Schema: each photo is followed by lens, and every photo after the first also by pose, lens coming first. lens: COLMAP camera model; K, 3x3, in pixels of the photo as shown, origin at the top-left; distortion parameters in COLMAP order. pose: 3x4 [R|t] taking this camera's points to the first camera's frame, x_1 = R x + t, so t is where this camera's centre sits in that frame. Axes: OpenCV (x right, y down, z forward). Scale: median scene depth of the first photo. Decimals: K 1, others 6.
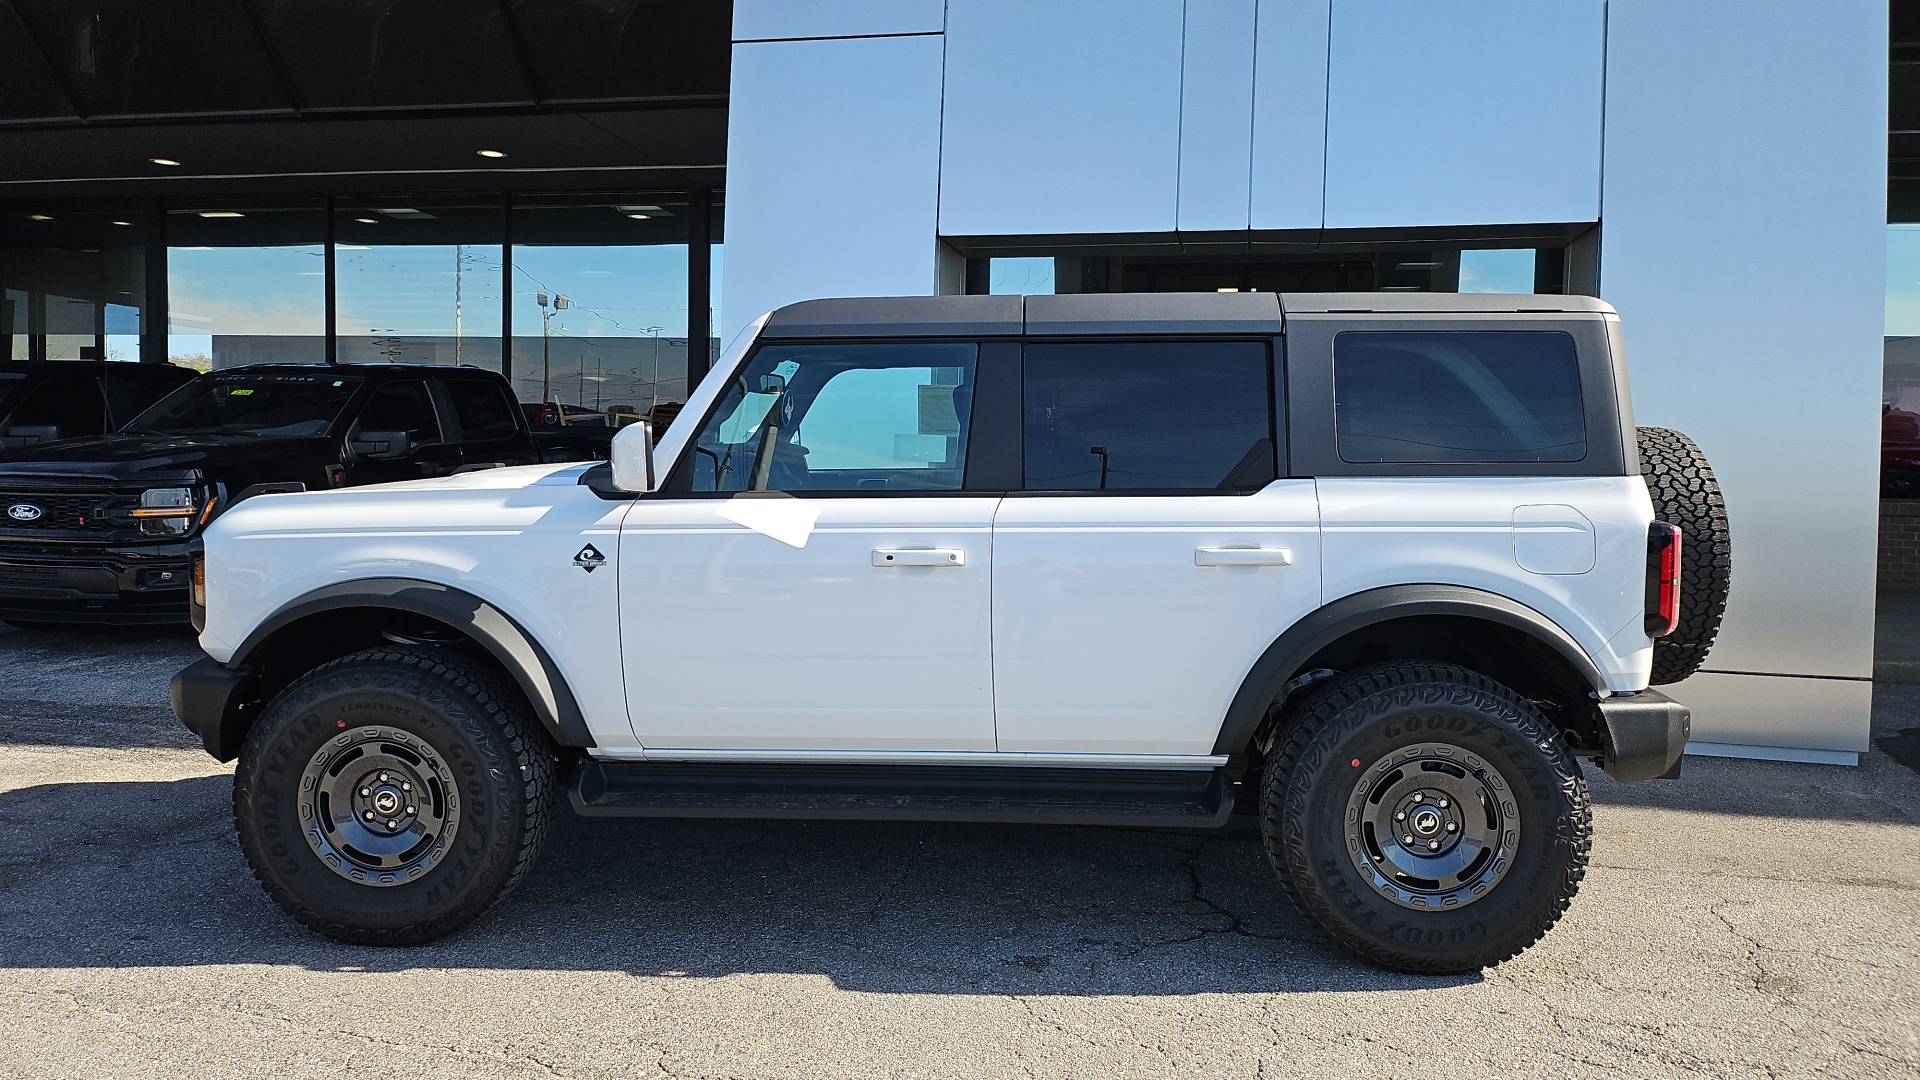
lens RADIAL K [[1367.4, 0, 963.1], [0, 1367.4, 535.2], [0, 0, 1]] dist [0.041309, -0.048281]
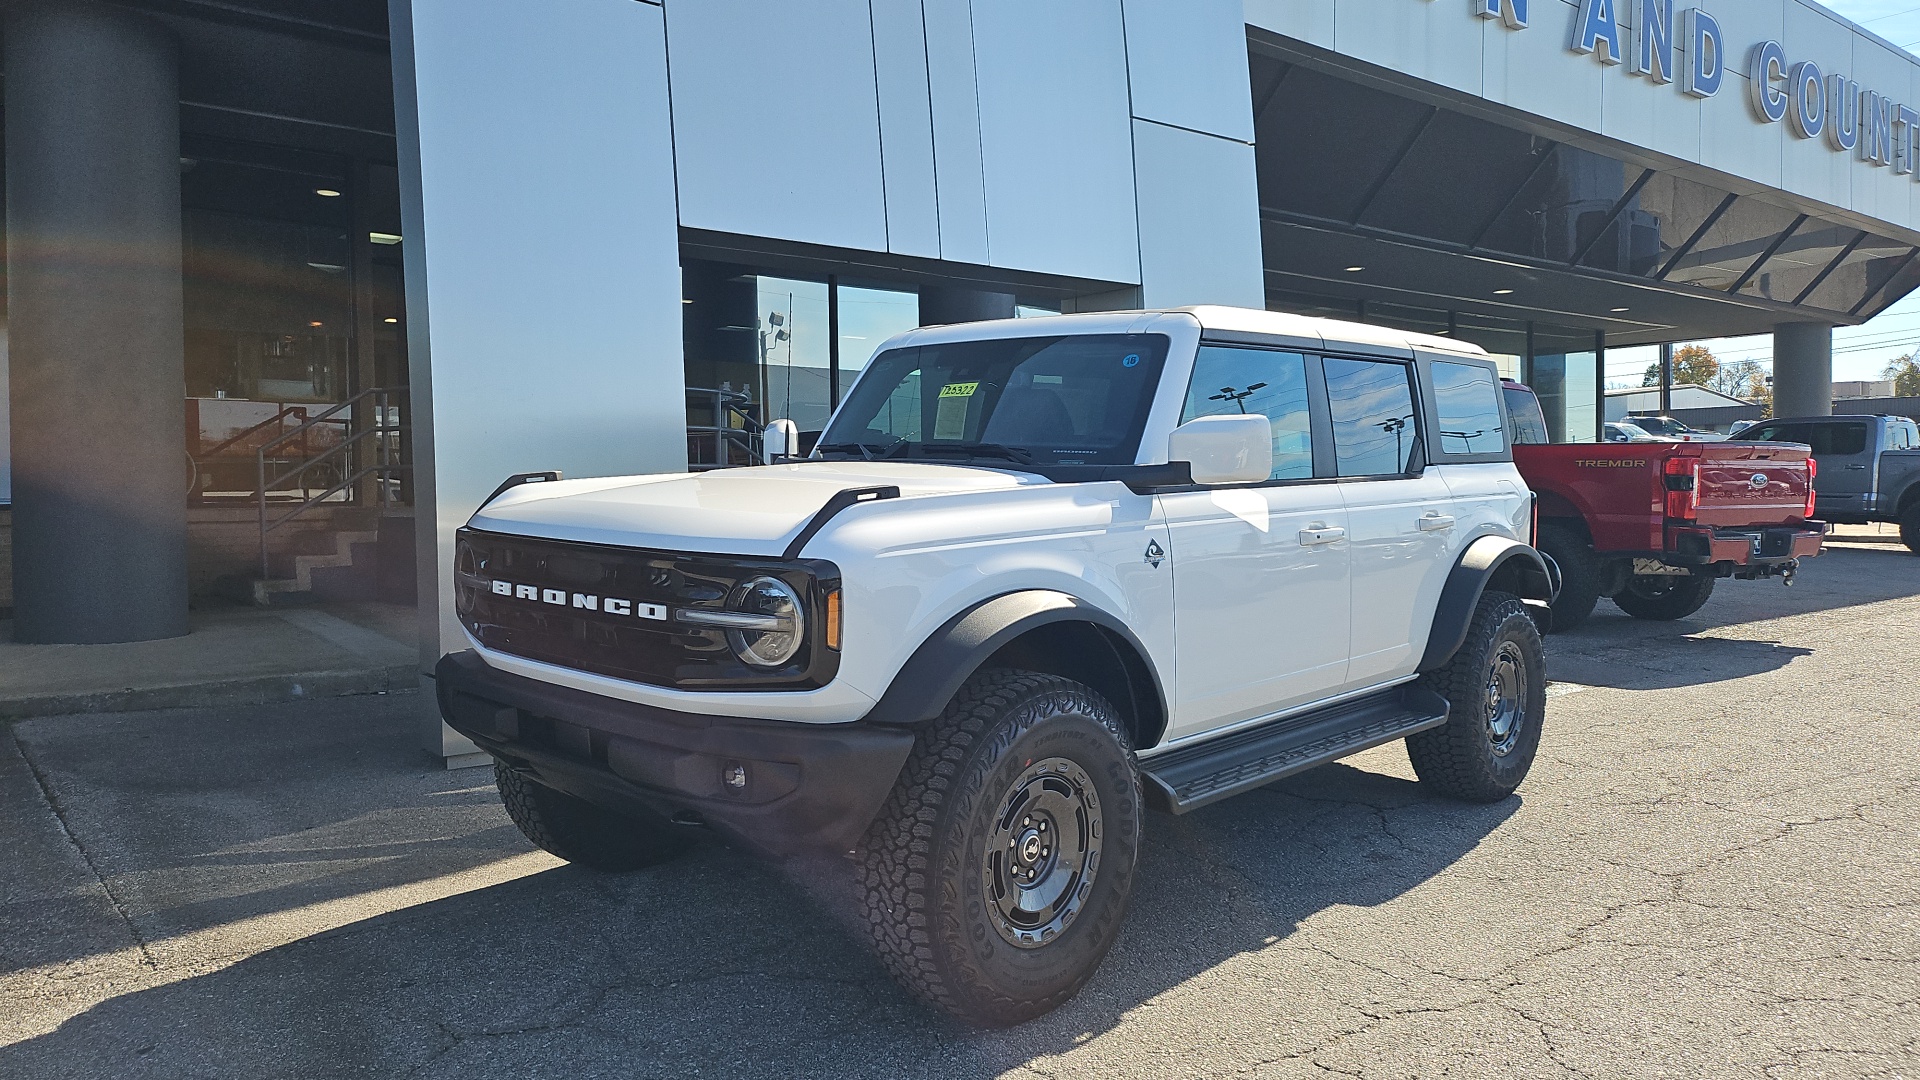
lens RADIAL K [[1367.4, 0, 960.8], [0, 1367.4, 545.8], [0, 0, 1]] dist [0.041309, -0.048281]
pose [[0.637576, -0.053614, 0.768520, -1.124253], [0.062177, 0.997902, 0.018033, -0.015352], [-0.767874, 0.036287, 0.639572, 0.485480]]
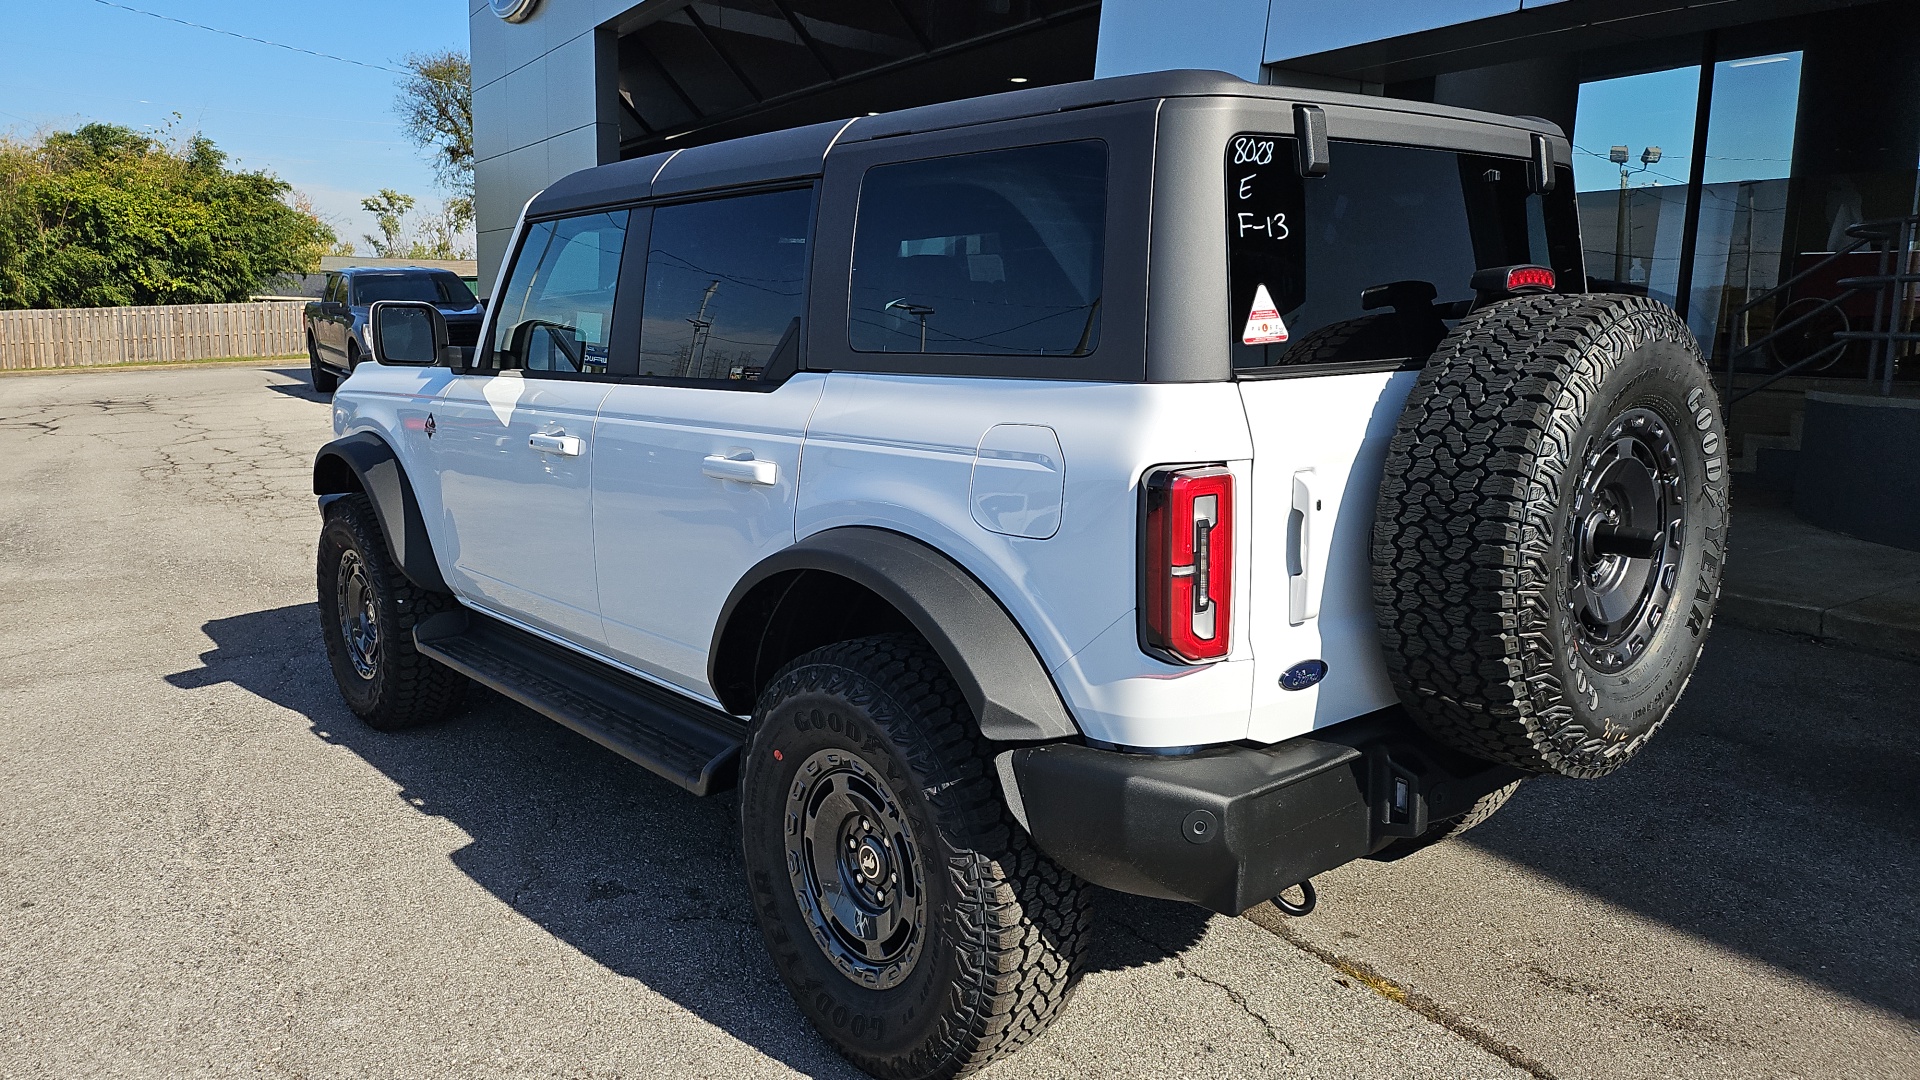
lens RADIAL K [[1367.4, 0, 962.7], [0, 1367.4, 537.0], [0, 0, 1]] dist [0.041309, -0.048281]
pose [[0.690927, 0.114818, -0.713748, 0.844312], [-0.059682, 0.992996, 0.101966, -0.033299], [0.720457, -0.027853, 0.692940, 0.537050]]
